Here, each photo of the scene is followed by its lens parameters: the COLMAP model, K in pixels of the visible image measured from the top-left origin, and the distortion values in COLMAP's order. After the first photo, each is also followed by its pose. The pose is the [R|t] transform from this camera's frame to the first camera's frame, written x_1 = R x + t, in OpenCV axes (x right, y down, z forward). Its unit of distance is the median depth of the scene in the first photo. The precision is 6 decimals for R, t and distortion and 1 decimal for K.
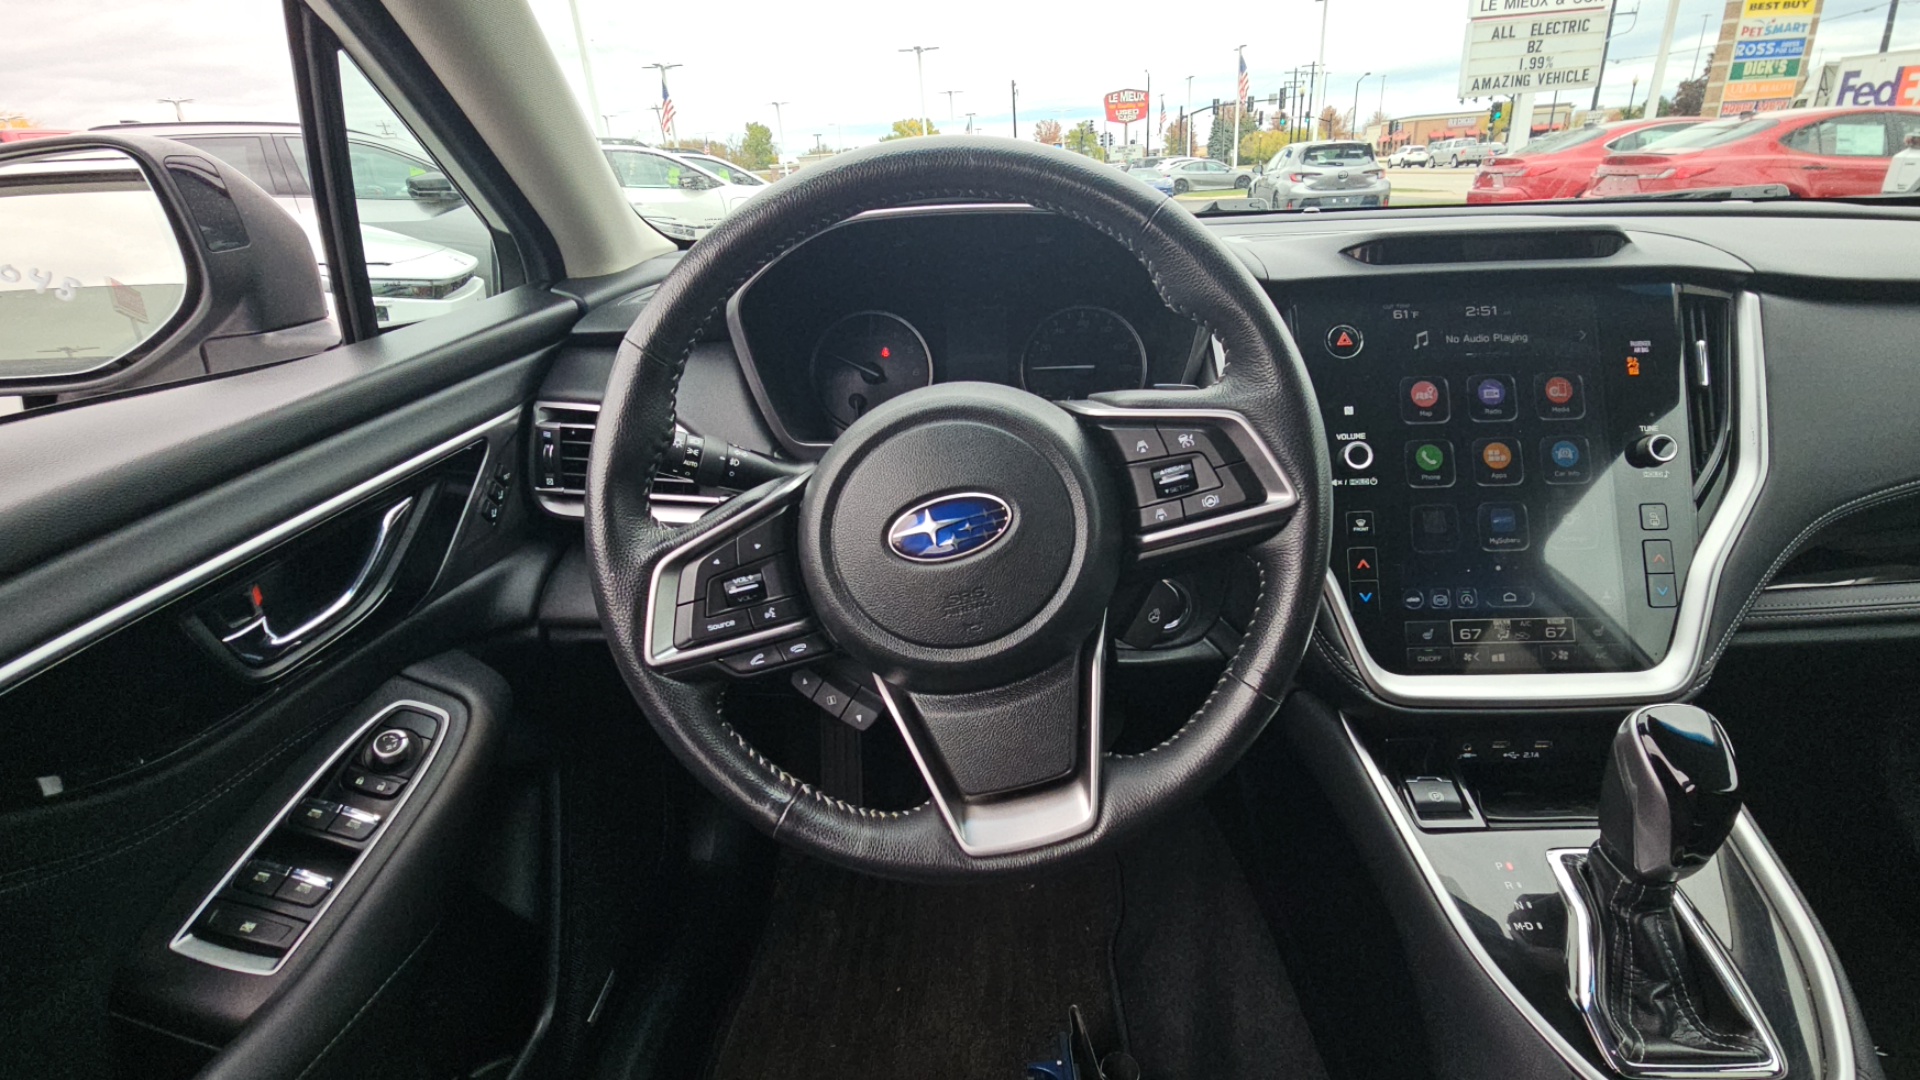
lens RADIAL K [[855.8, 0, 976.2], [0, 855.8, 540.6], [0, 0, 1]] dist [0.010231, -0.007274]
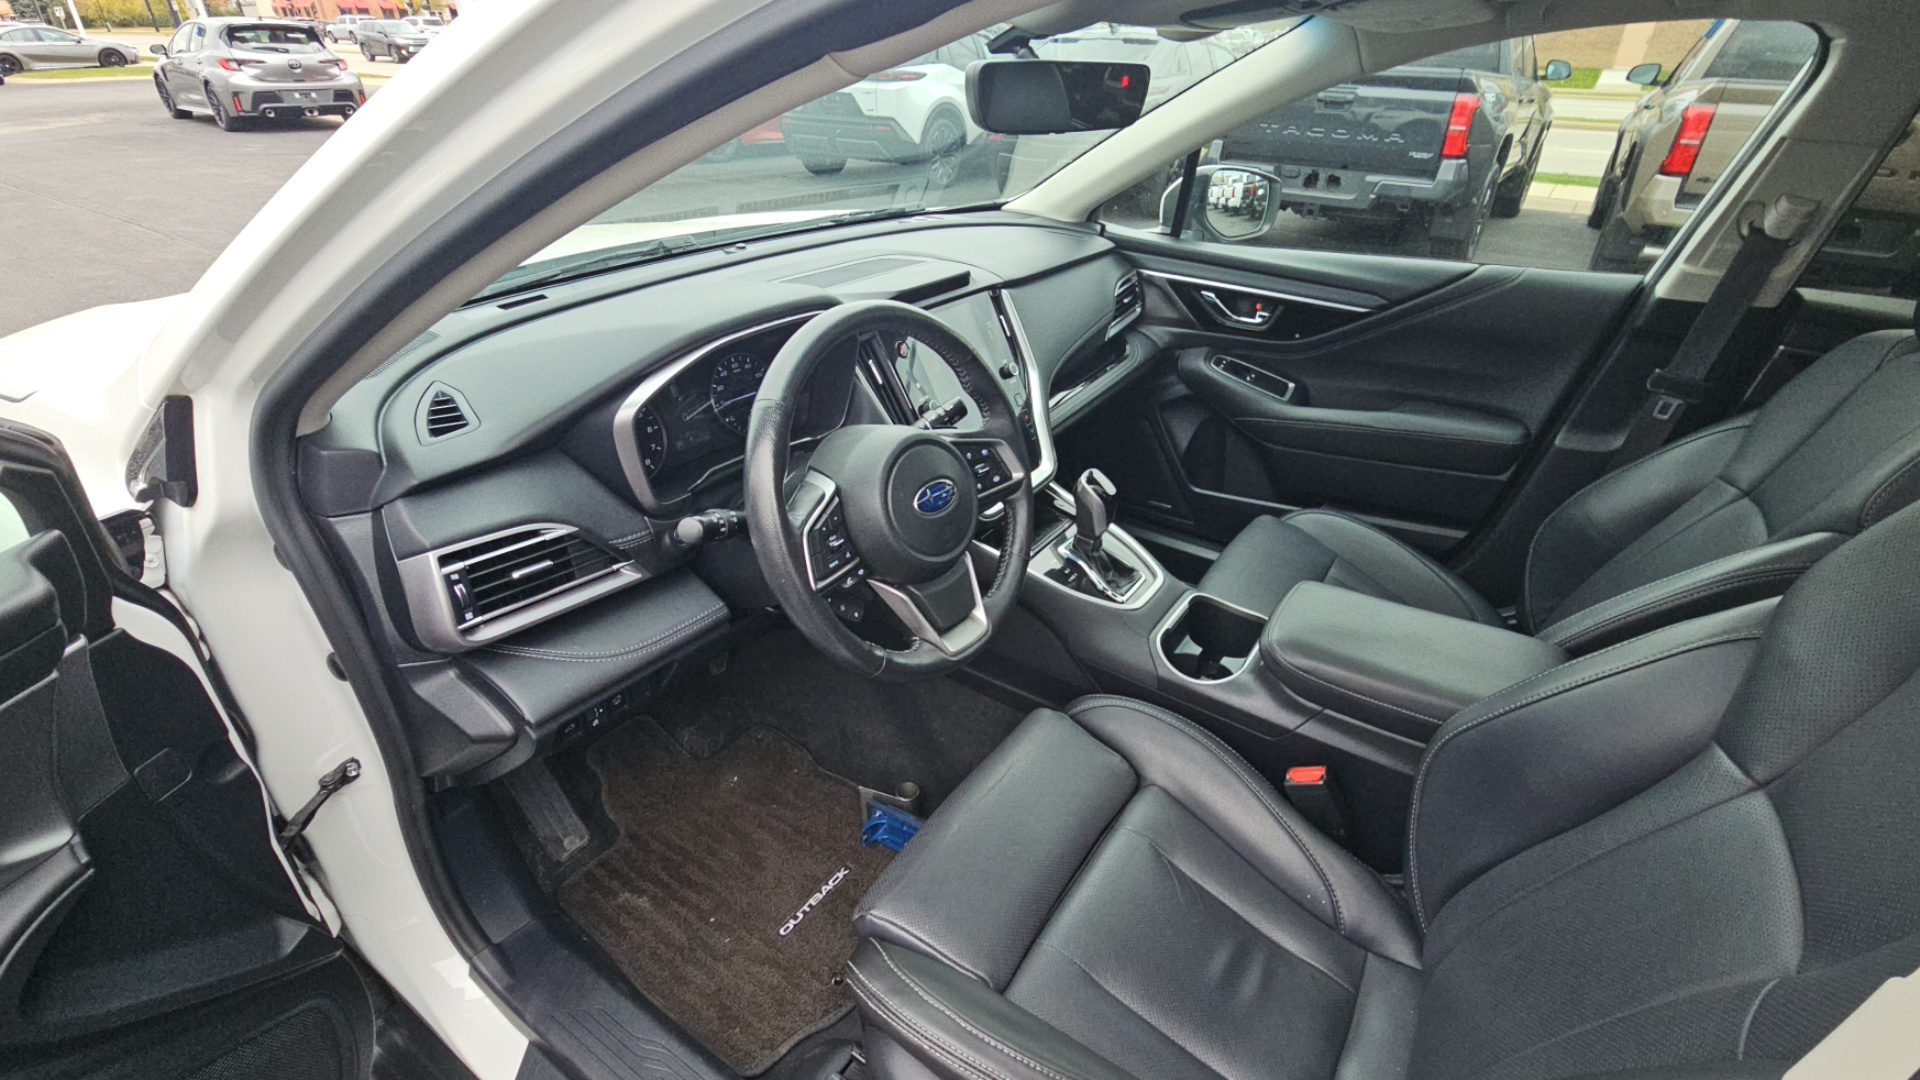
lens RADIAL K [[855.8, 0, 973.0], [0, 855.8, 544.9], [0, 0, 1]] dist [0.010231, -0.007274]
pose [[0.529912, -0.379826, 0.758238, -1.075783], [0.289899, 0.921363, 0.258938, -0.282623], [-0.796964, 0.082599, 0.598353, -0.205049]]
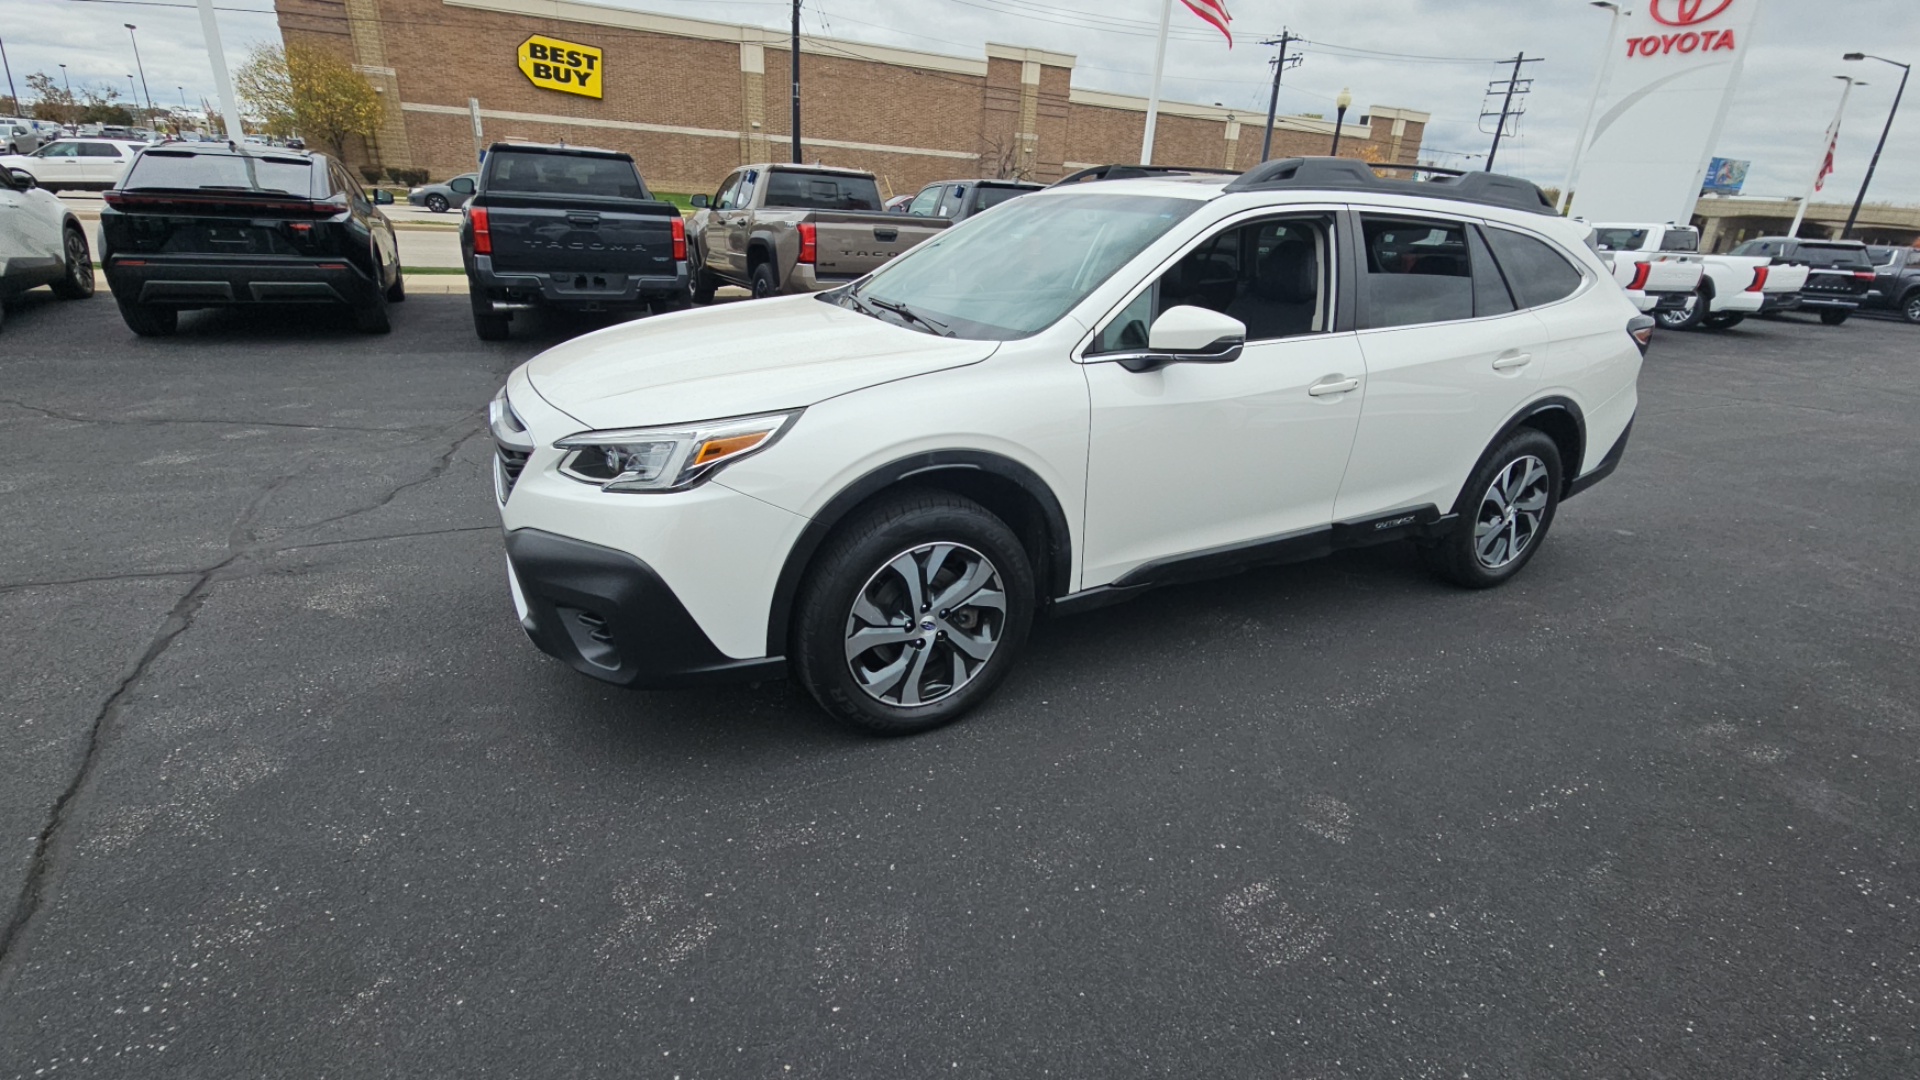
lens RADIAL K [[855.8, 0, 981.2], [0, 855.8, 542.4], [0, 0, 1]] dist [0.010231, -0.007274]
pose [[-0.505530, -0.303020, 0.807848, -4.039892], [0.306540, 0.812137, 0.496453, -1.844626], [-0.806519, 0.498610, -0.317672, 3.531597]]
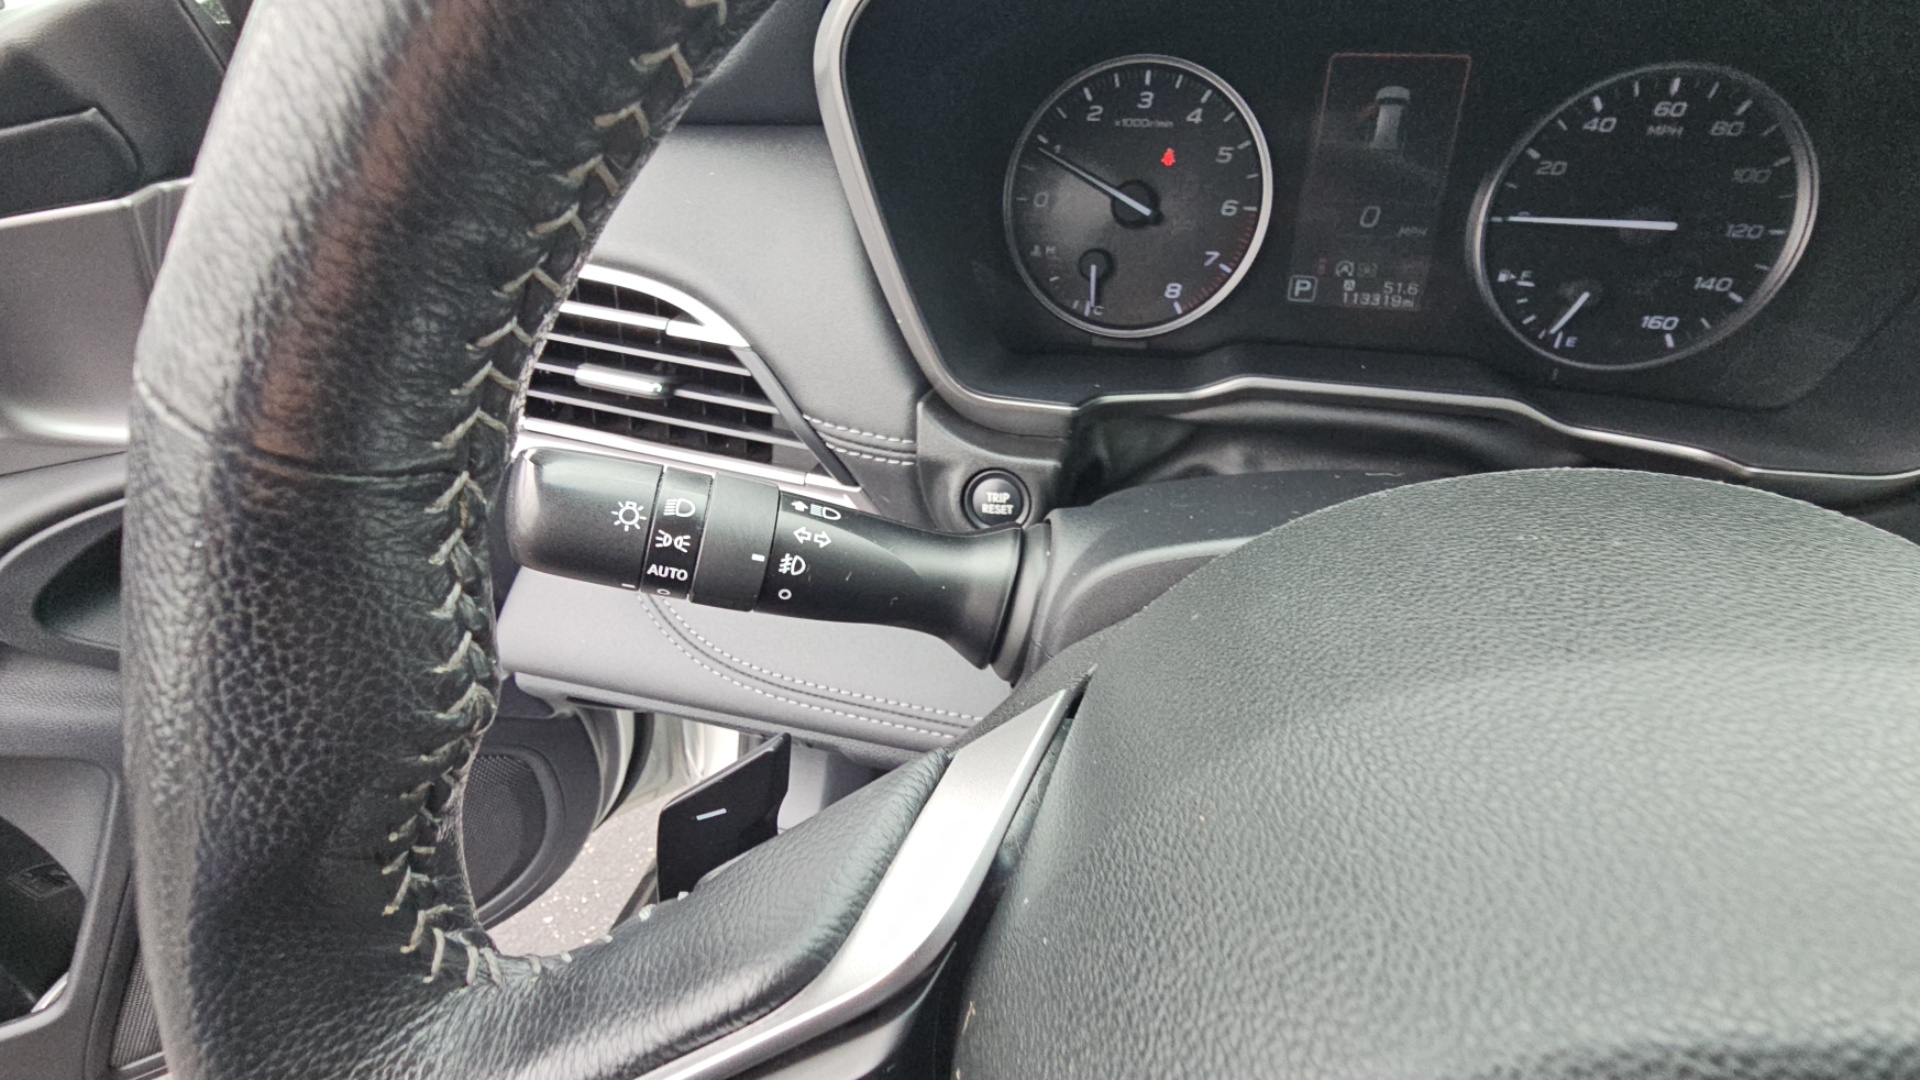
lens RADIAL K [[855.8, 0, 974.7], [0, 855.8, 543.5], [0, 0, 1]] dist [0.010231, -0.007274]
pose [[0.979569, 0.128408, -0.154775, -0.137336], [-0.078247, 0.952329, 0.294867, -0.185527], [0.185260, -0.276732, 0.942920, 0.604543]]
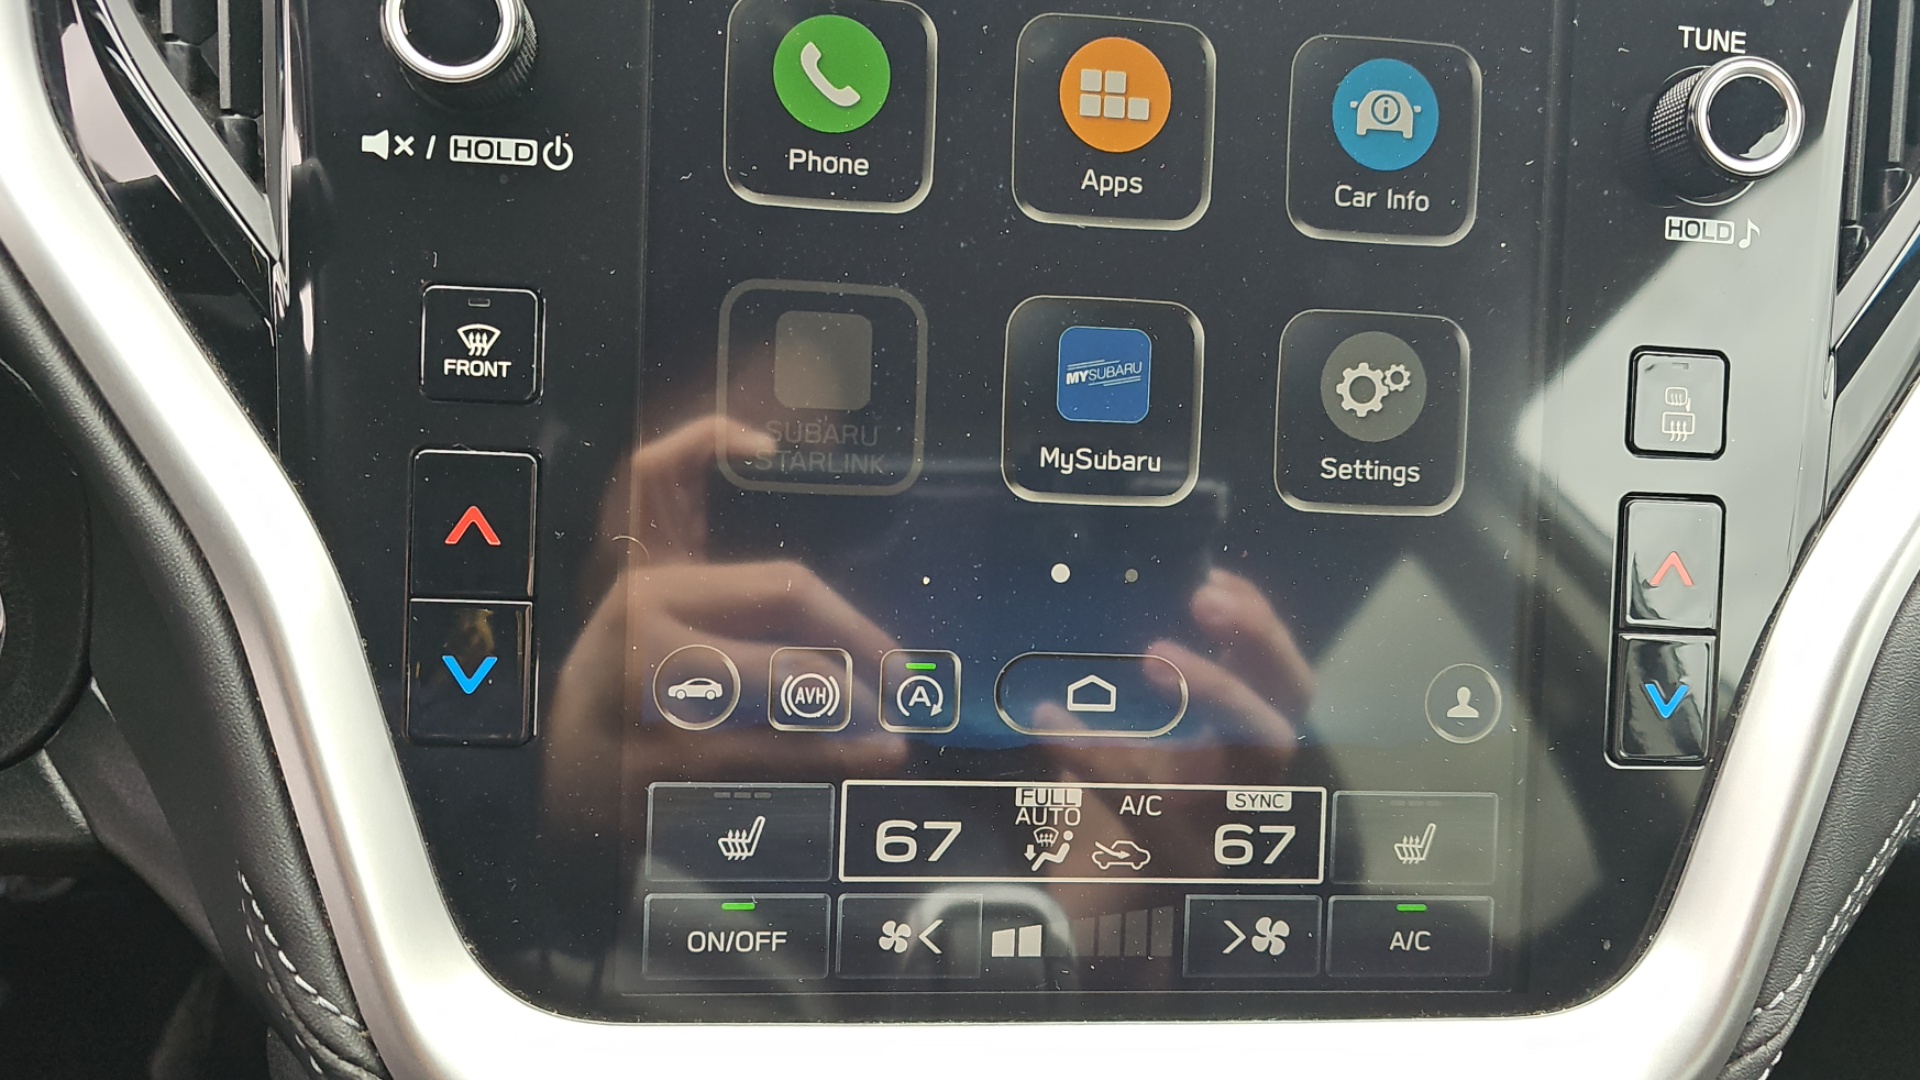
lens RADIAL K [[1345.5, 0, 966.4], [0, 1345.5, 531.1], [0, 0, 1]] dist [0.019427, -0.011282]
pose [[0.986239, 0.052128, 0.156890, 0.516562], [-0.072749, 0.989010, 0.128711, -0.025747], [-0.148456, -0.138354, 0.979193, 0.630110]]
